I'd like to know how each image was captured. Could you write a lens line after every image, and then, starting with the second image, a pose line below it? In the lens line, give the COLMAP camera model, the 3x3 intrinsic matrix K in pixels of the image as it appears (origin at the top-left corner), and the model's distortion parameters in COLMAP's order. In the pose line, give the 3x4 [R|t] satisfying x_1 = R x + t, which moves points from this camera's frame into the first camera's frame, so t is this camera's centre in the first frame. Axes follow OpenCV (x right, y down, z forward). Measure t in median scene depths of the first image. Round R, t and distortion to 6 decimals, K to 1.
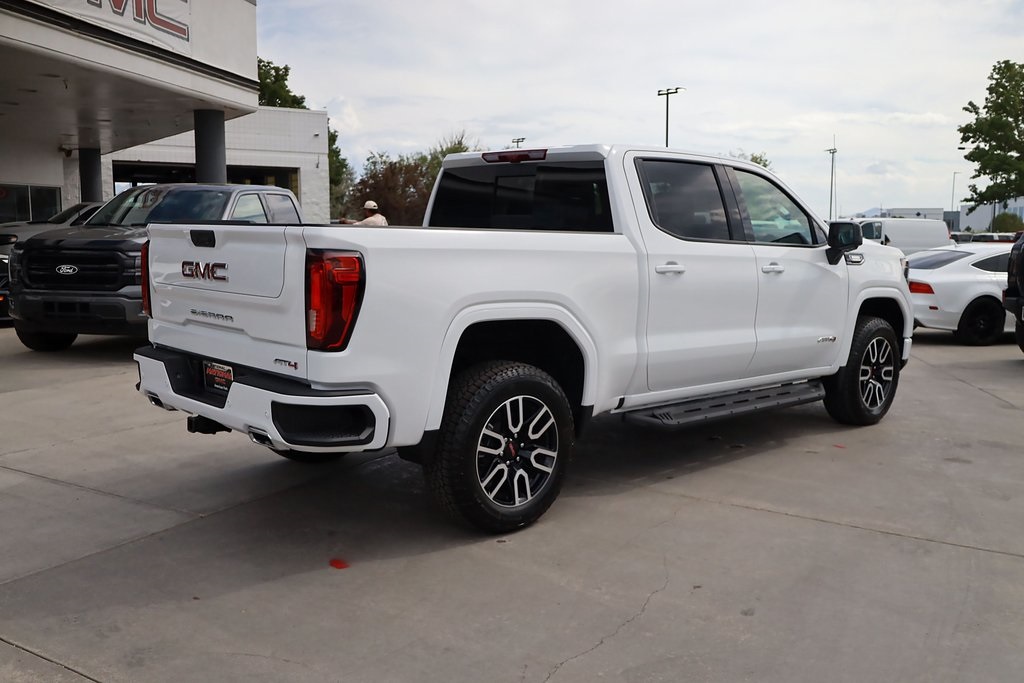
lens RADIAL K [[944.5, 0, 512.0], [0, 944.5, 341.5], [0, 0, 1]] dist [-0.010982, 0.002949]
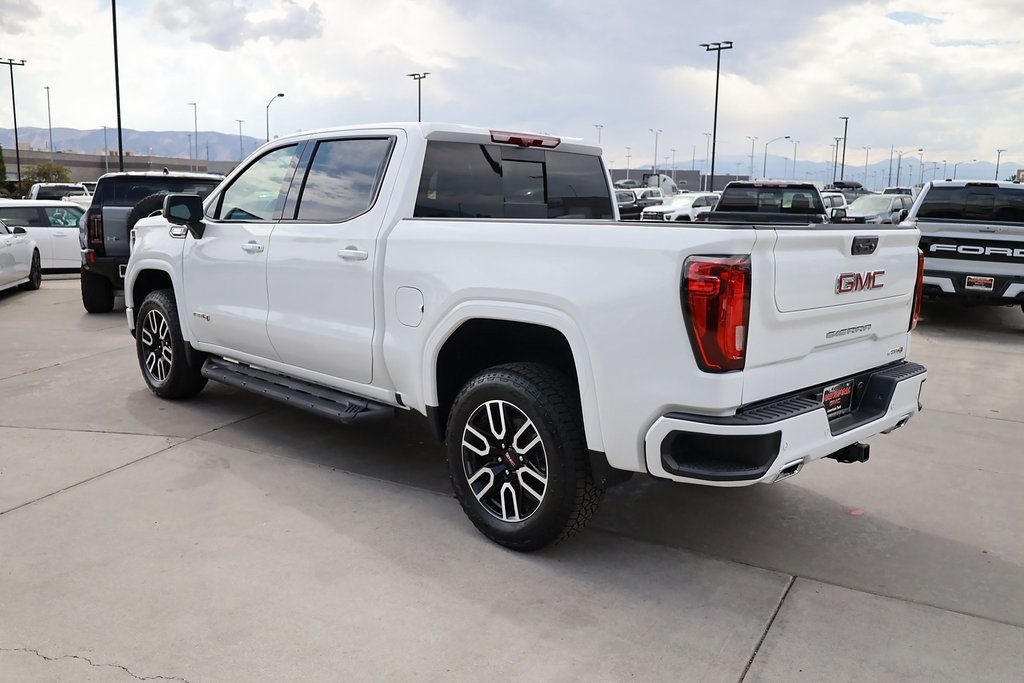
lens RADIAL K [[849.4, 0, 512.0], [0, 849.4, 341.5], [0, 0, 1]] dist [-0.007973, -0.000447]
pose [[-0.038400, -0.172031, 0.984343, -0.851033], [0.094436, 0.980036, 0.174962, -0.145956], [-0.994790, 0.099676, -0.021388, 1.032500]]
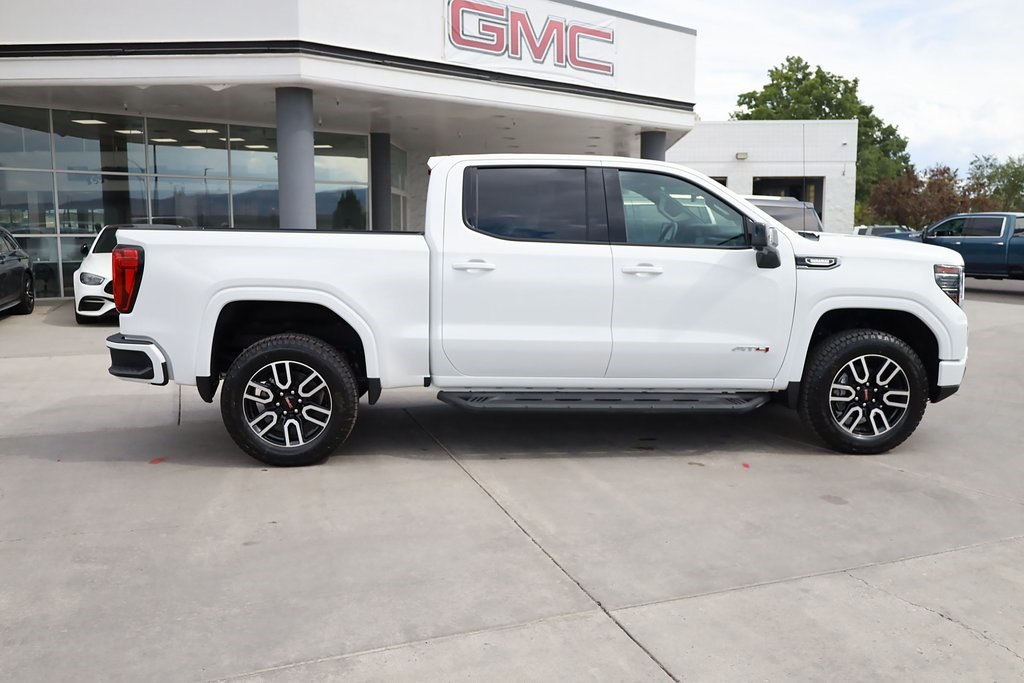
lens RADIAL K [[869.2, 0, 512.0], [0, 869.2, 341.5], [0, 0, 1]] dist [-0.017083, -0.003147]
pose [[0.776111, 0.073197, -0.626334, 0.785495], [-0.071303, 0.997057, 0.028167, -0.019074], [0.626552, 0.022799, 0.779046, 0.218044]]
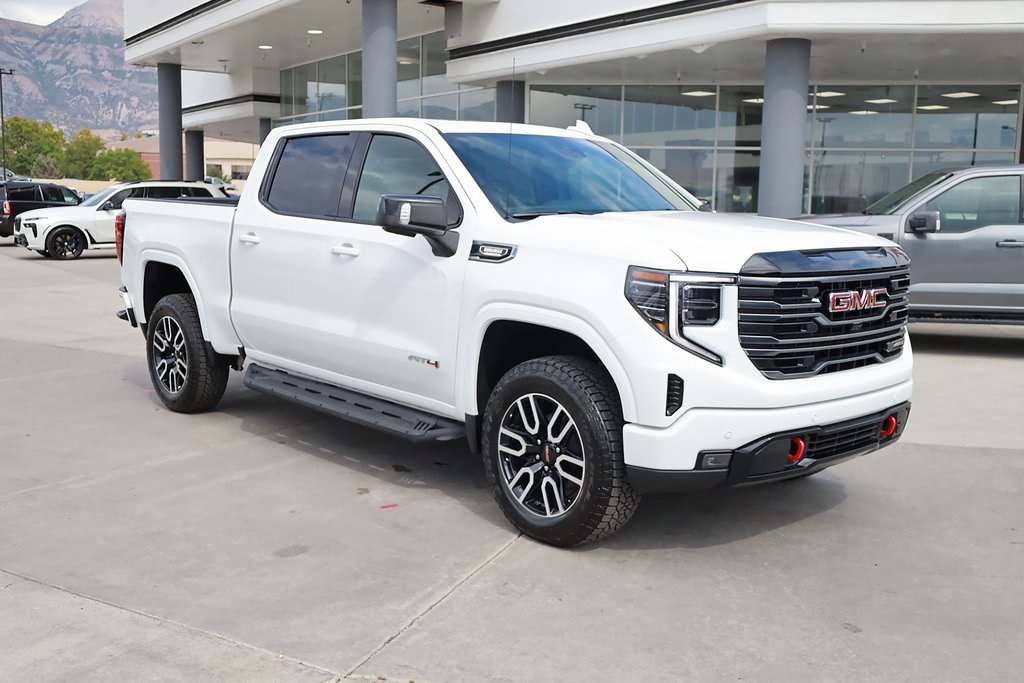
lens RADIAL K [[1041.0, 0, 504.4], [0, 1041.0, 340.3], [0, 0, 1]] dist [0.002590, -0.000998]
pose [[-0.023067, 0.121198, -0.992360, 1.270431], [-0.138633, 0.982647, 0.123234, -0.139857], [0.990075, 0.140416, -0.005865, 1.219185]]
